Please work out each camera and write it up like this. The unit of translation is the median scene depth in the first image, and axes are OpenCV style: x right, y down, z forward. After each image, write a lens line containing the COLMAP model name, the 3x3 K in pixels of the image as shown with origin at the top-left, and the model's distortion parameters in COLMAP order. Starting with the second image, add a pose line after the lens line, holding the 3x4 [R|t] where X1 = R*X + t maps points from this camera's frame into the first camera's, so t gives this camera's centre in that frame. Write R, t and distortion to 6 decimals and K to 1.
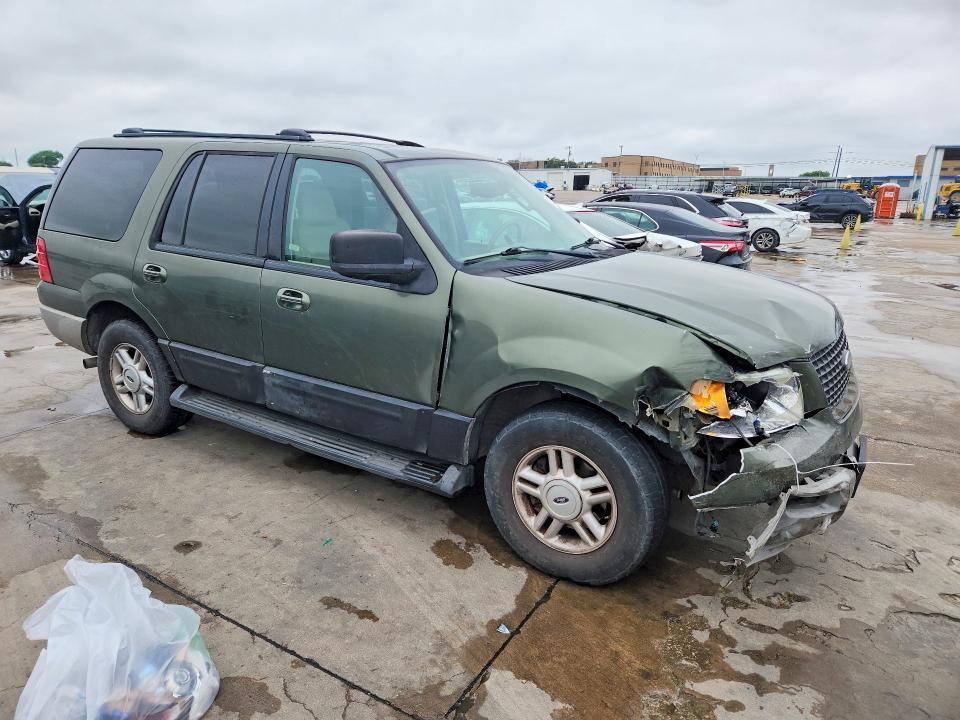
lens RADIAL K [[646.4, 0, 482.1], [0, 646.4, 357.5], [0, 0, 1]] dist [0.041811, -0.021784]
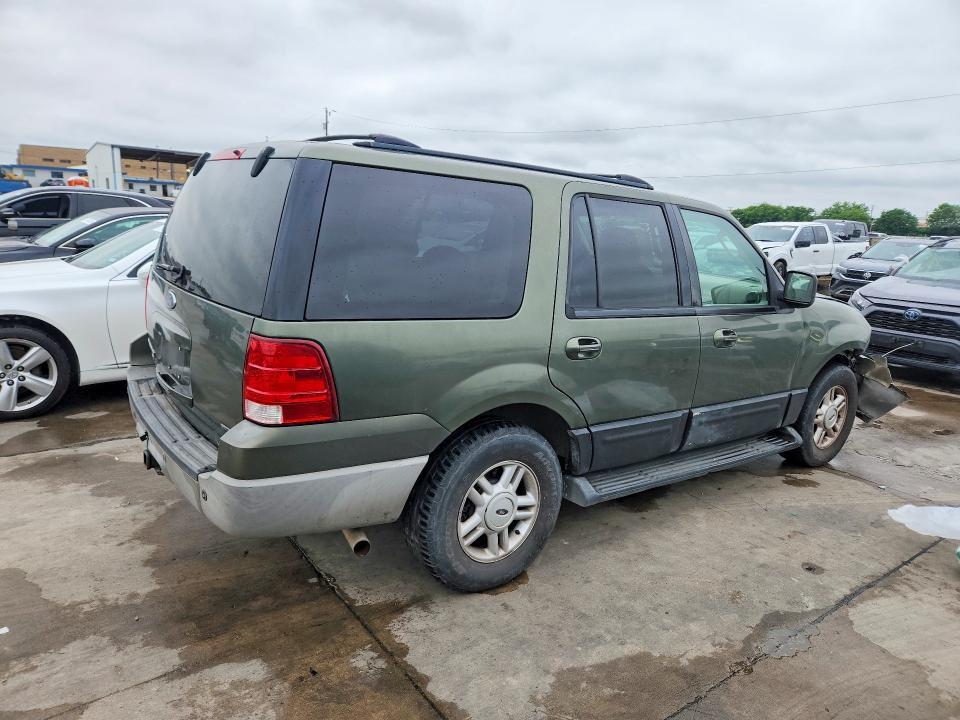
lens RADIAL K [[646.4, 0, 491.7], [0, 646.4, 341.4], [0, 0, 1]] dist [0.041811, -0.021784]
pose [[0.360944, -0.177656, 0.915510, -1.415146], [0.183736, 0.975993, 0.116954, -0.279645], [-0.914309, 0.125999, 0.384921, 0.907877]]
